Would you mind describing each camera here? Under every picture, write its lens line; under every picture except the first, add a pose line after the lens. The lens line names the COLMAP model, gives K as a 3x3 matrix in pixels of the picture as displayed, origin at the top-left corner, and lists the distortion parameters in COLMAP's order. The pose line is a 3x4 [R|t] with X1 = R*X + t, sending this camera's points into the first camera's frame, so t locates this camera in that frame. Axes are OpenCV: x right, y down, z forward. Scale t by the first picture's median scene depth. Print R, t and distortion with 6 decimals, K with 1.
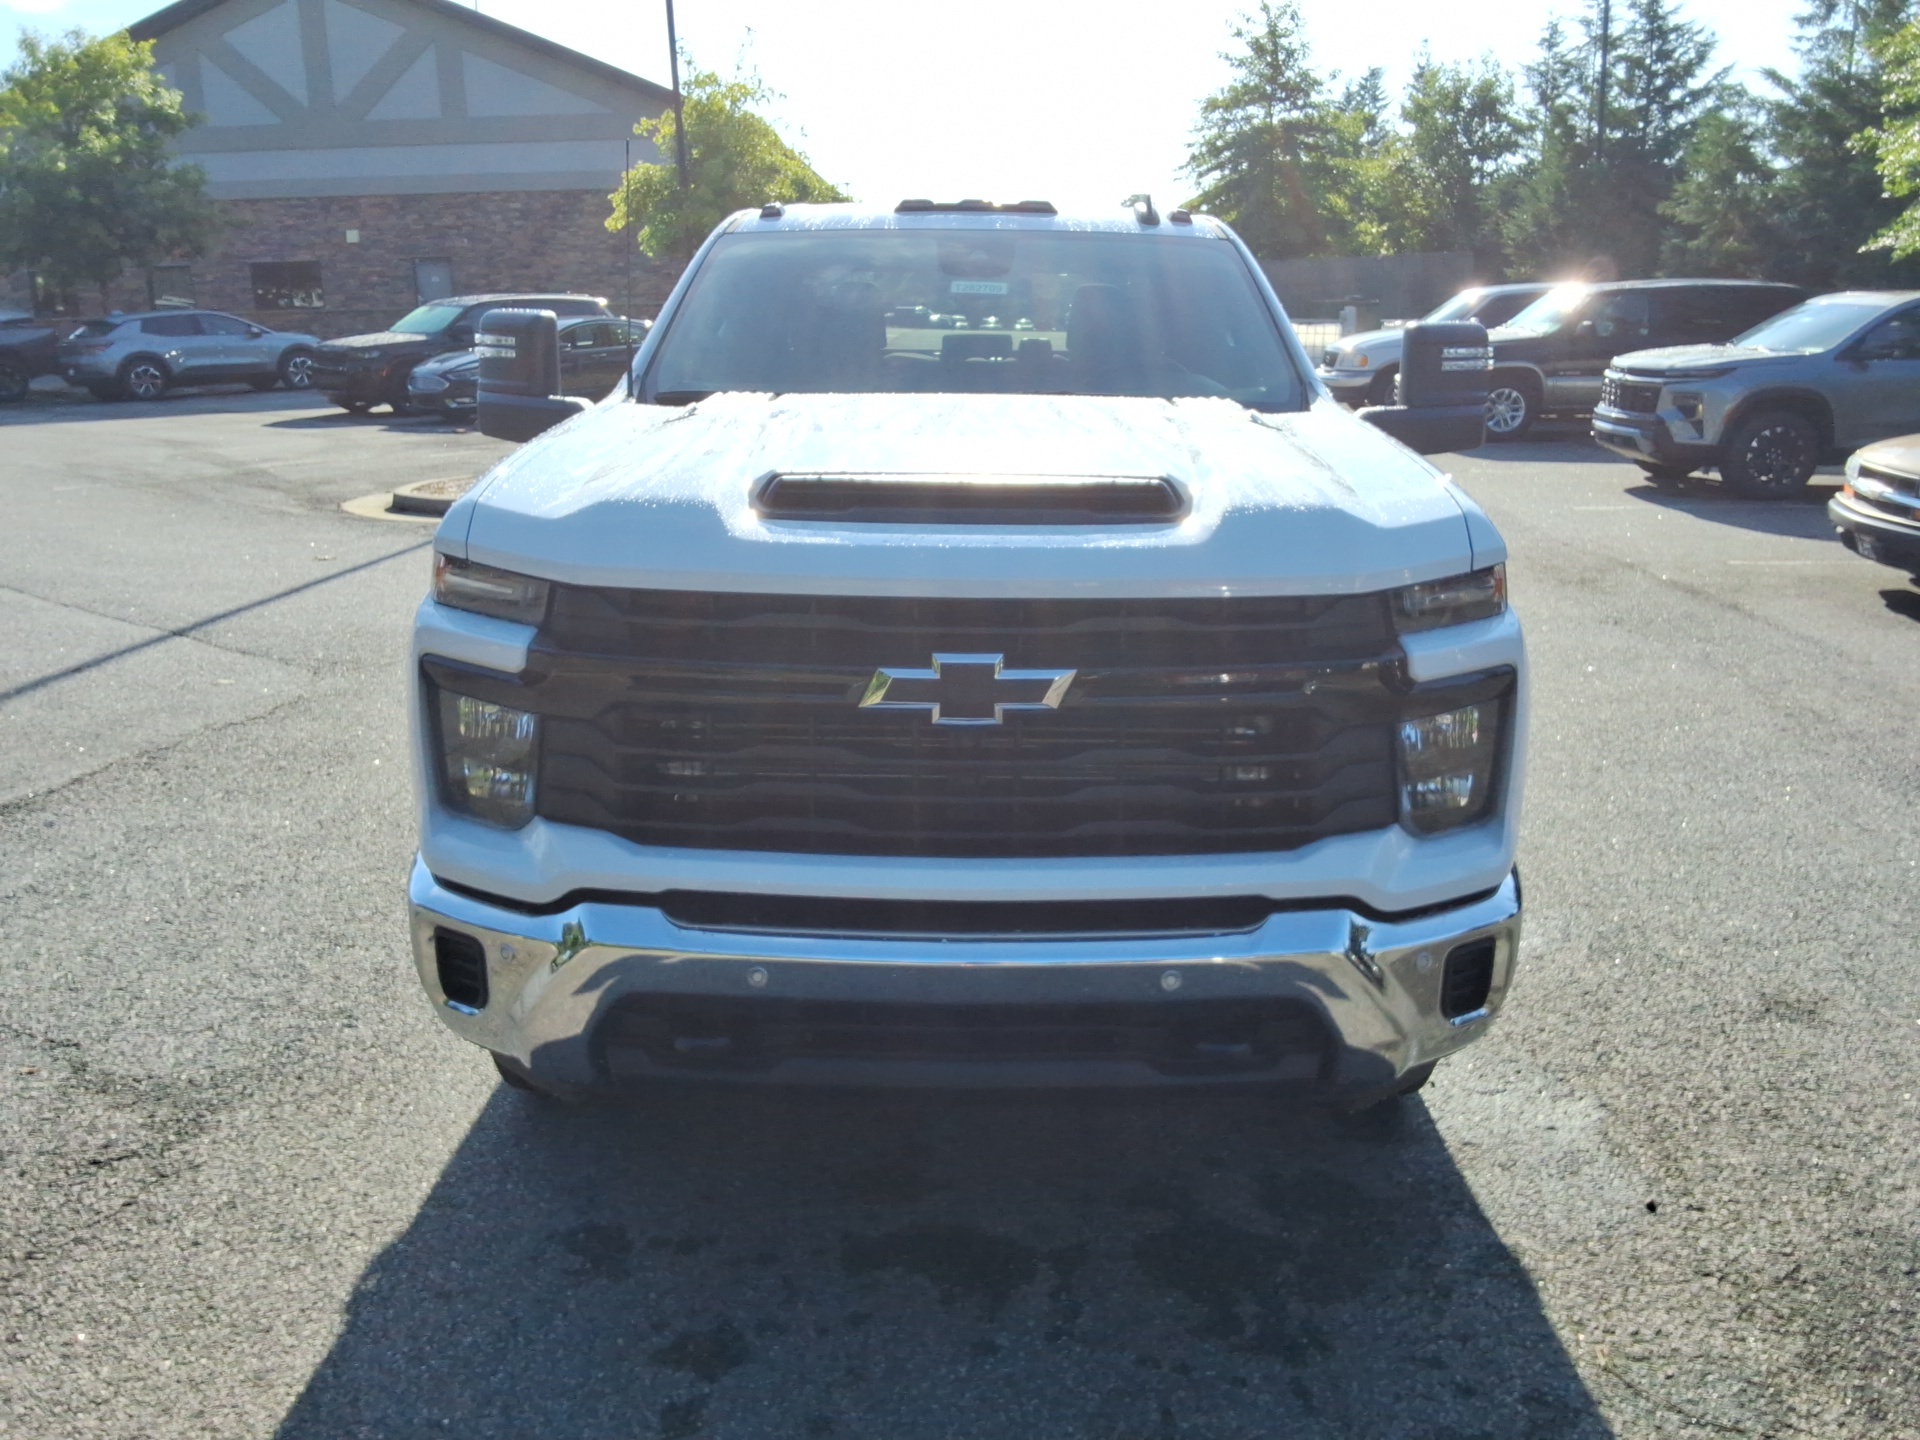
lens RADIAL K [[1536.8, 0, 979.3], [0, 1536.8, 704.9], [0, 0, 1]] dist [0.096832, -0.150213]
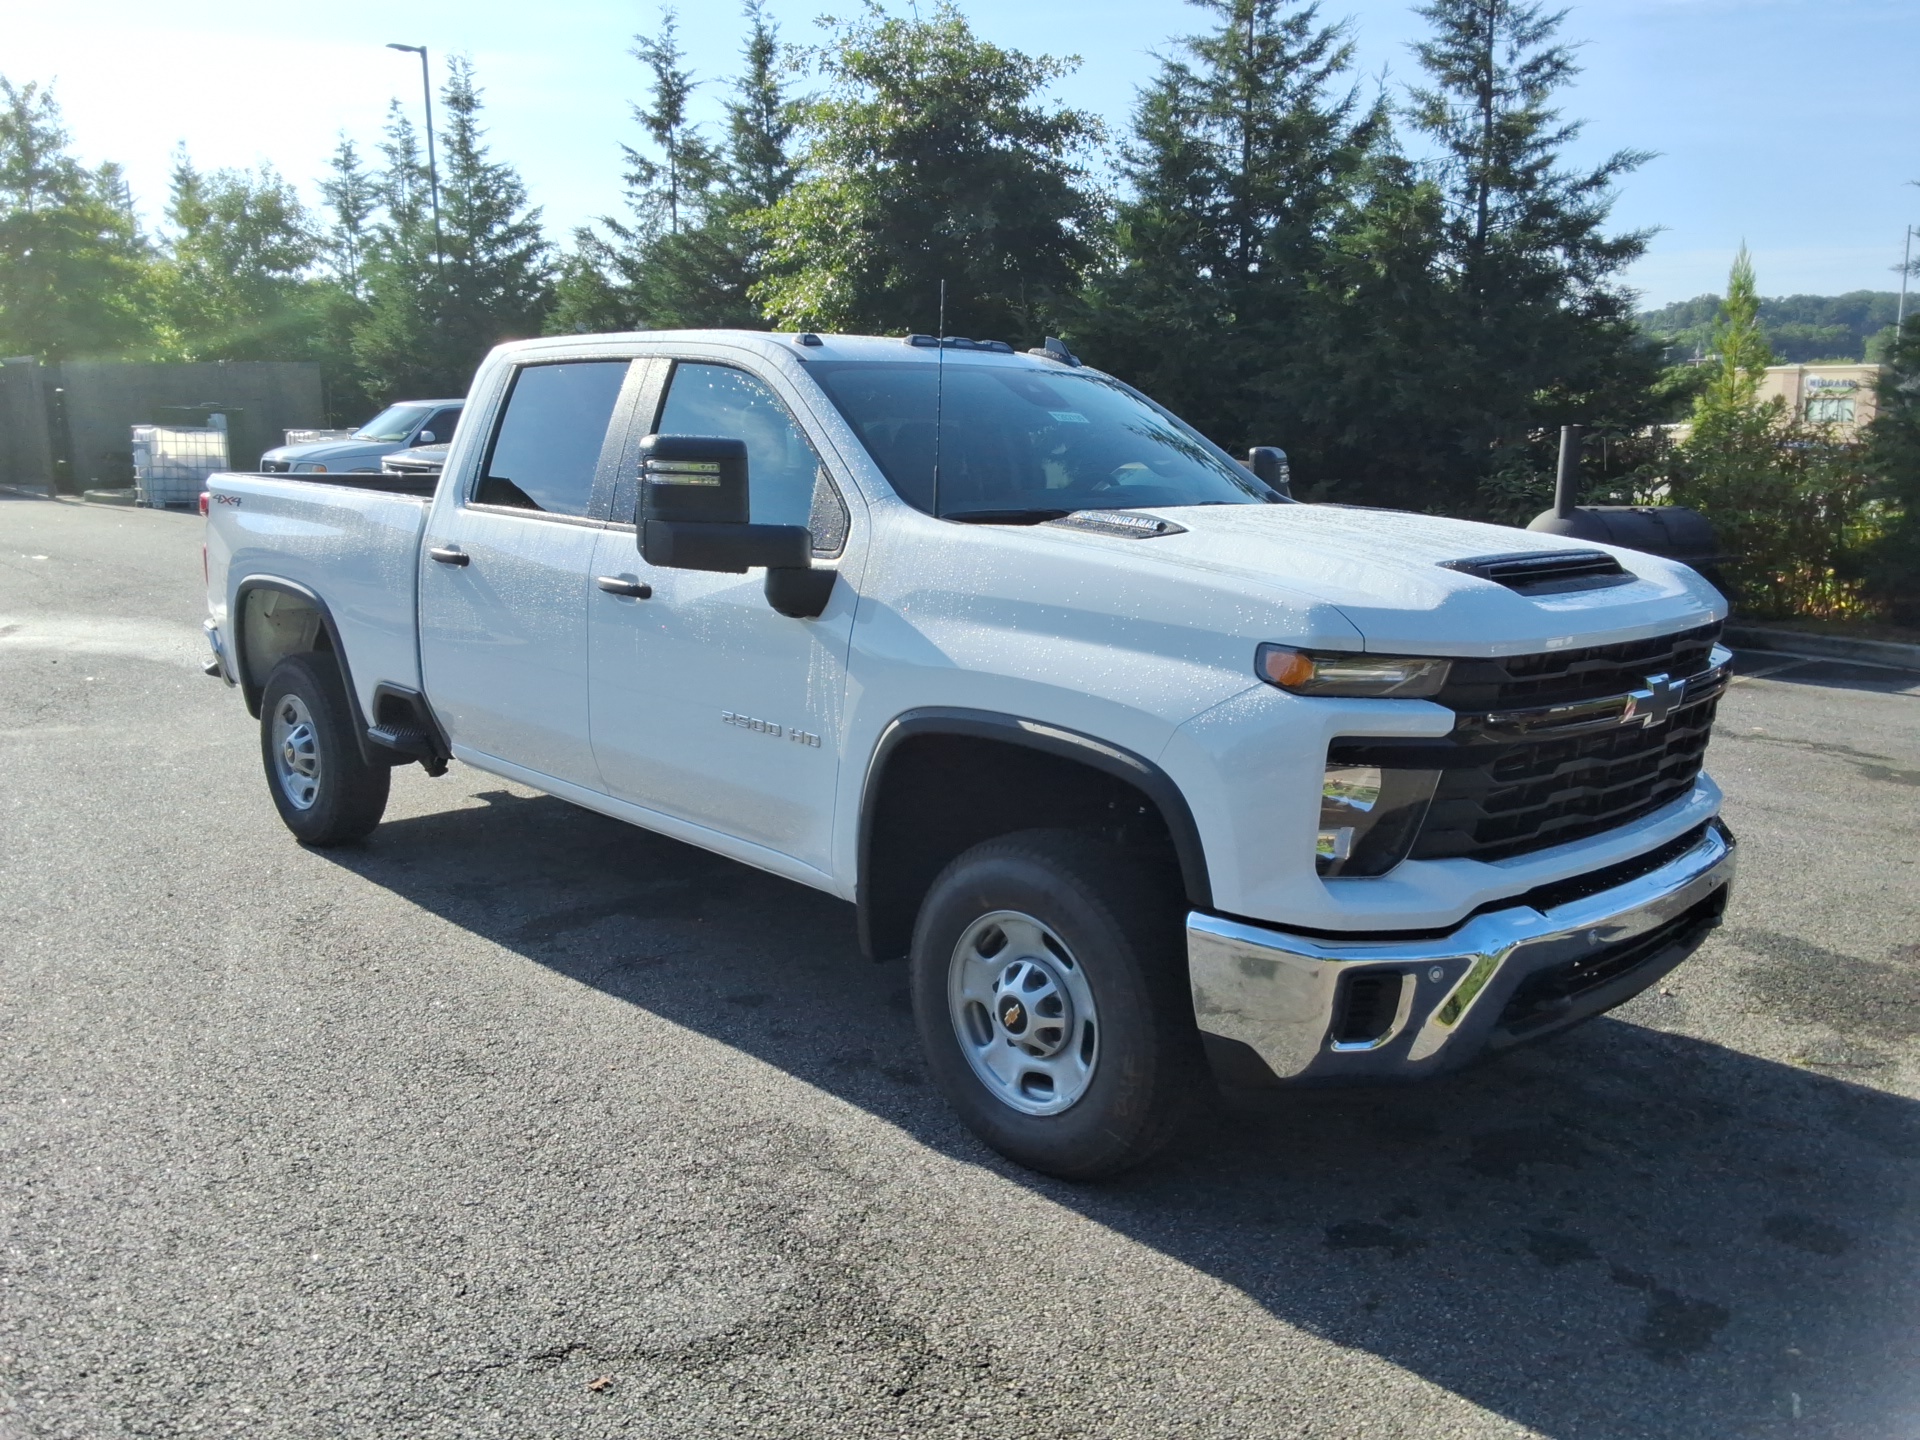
lens RADIAL K [[1536.8, 0, 958.7], [0, 1536.8, 715.1], [0, 0, 1]] dist [0.096832, -0.150213]
pose [[0.707904, -0.122122, 0.695671, -0.112725], [0.164368, 0.986381, 0.005897, -0.008579], [-0.686917, 0.110171, 0.718337, 0.030826]]
